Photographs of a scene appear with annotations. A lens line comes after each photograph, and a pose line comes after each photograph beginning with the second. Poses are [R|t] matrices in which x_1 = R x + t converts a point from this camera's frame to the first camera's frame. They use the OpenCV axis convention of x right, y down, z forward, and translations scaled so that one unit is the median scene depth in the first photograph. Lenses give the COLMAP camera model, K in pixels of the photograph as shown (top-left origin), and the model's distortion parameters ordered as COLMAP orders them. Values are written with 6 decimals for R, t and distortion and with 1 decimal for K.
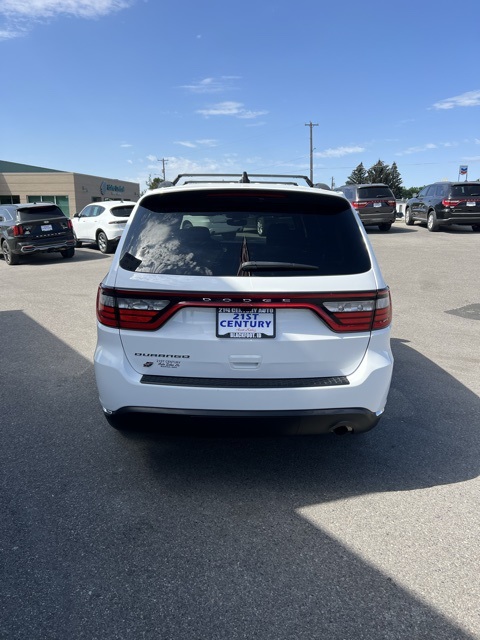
lens RADIAL K [[483.7, 0, 237.4], [0, 483.7, 321.2], [0, 0, 1]] dist [0.040406, -0.040961]
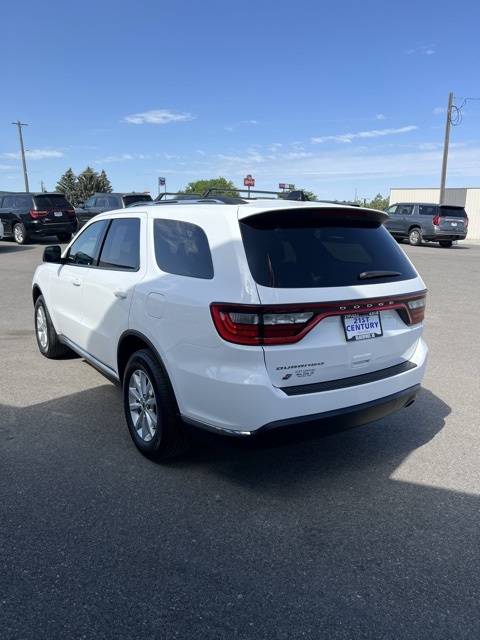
lens RADIAL K [[483.7, 0, 237.4], [0, 483.7, 321.2], [0, 0, 1]] dist [0.040406, -0.040961]
pose [[0.833618, -0.102657, 0.542718, -0.817394], [0.109471, 0.993792, 0.019831, -0.059688], [-0.541384, 0.042880, 0.839681, 0.194058]]
